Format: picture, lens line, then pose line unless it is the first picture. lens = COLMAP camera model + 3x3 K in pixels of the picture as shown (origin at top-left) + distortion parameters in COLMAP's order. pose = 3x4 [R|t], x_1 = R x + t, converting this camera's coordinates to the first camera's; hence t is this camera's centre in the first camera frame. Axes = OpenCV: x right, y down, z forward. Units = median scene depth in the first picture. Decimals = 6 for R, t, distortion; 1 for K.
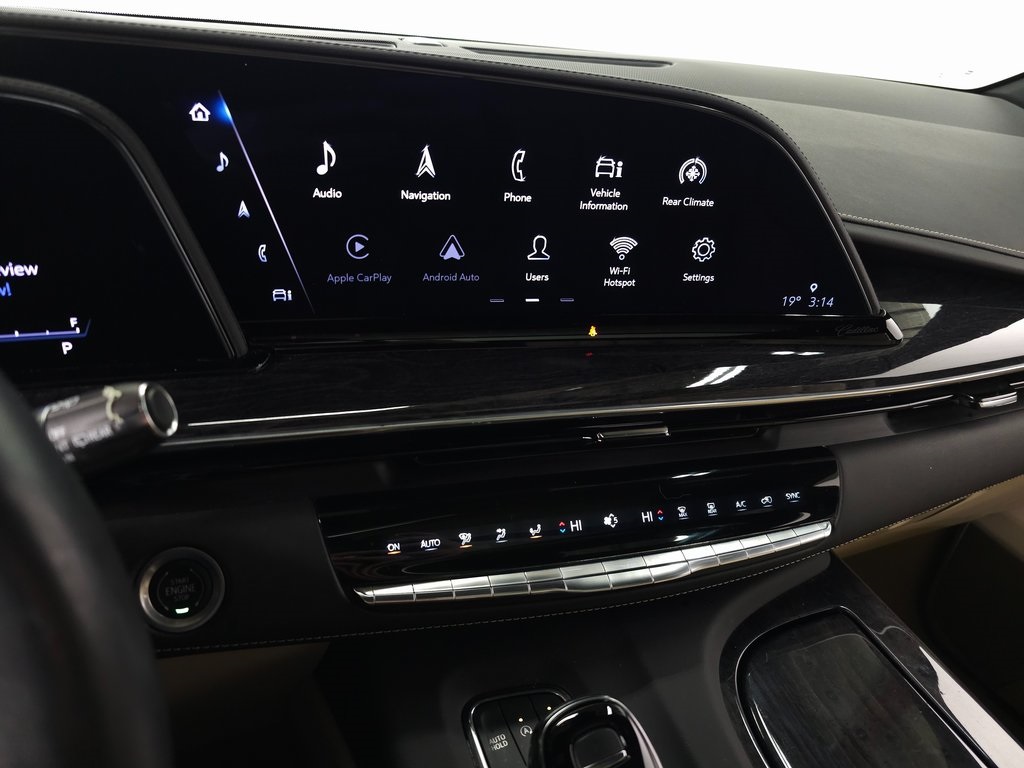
lens RADIAL K [[698.8, 0, 512.4], [0, 698.8, 380.2], [0, 0, 1]] dist [0.032511, -0.041179]
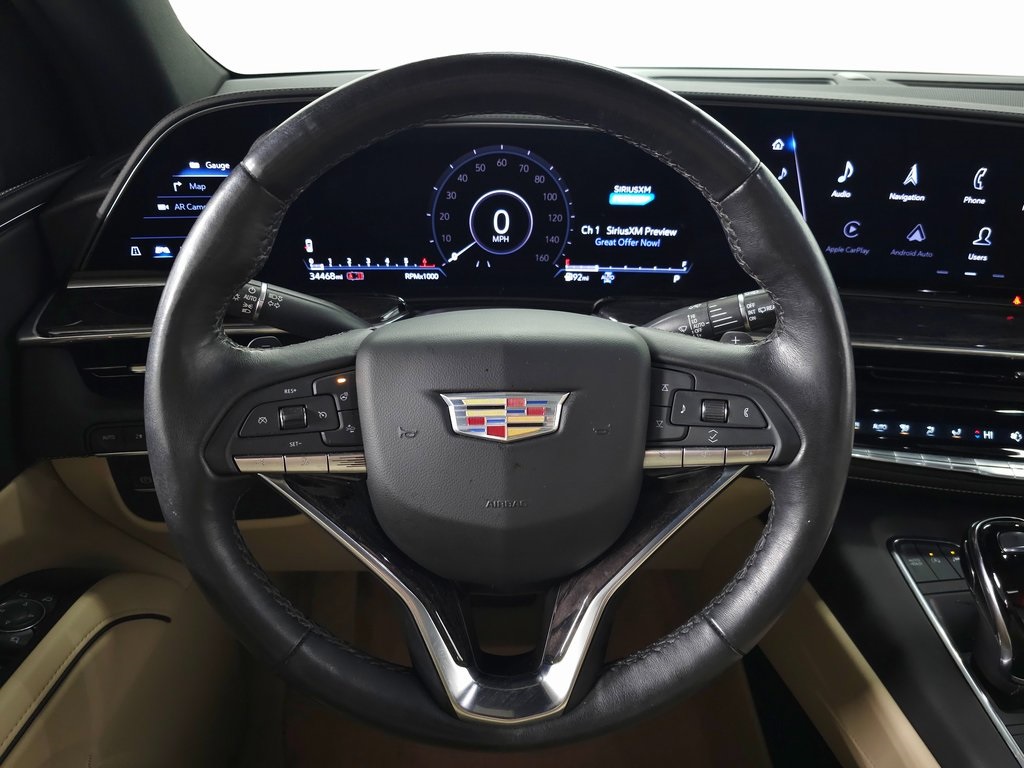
lens RADIAL K [[698.8, 0, 514.2], [0, 698.8, 384.0], [0, 0, 1]] dist [0.032511, -0.041179]
pose [[0.921625, 0.124241, -0.367656, -0.283536], [-0.124320, 0.991962, 0.023569, 0.194478], [0.367629, 0.023985, 0.929663, -0.671871]]
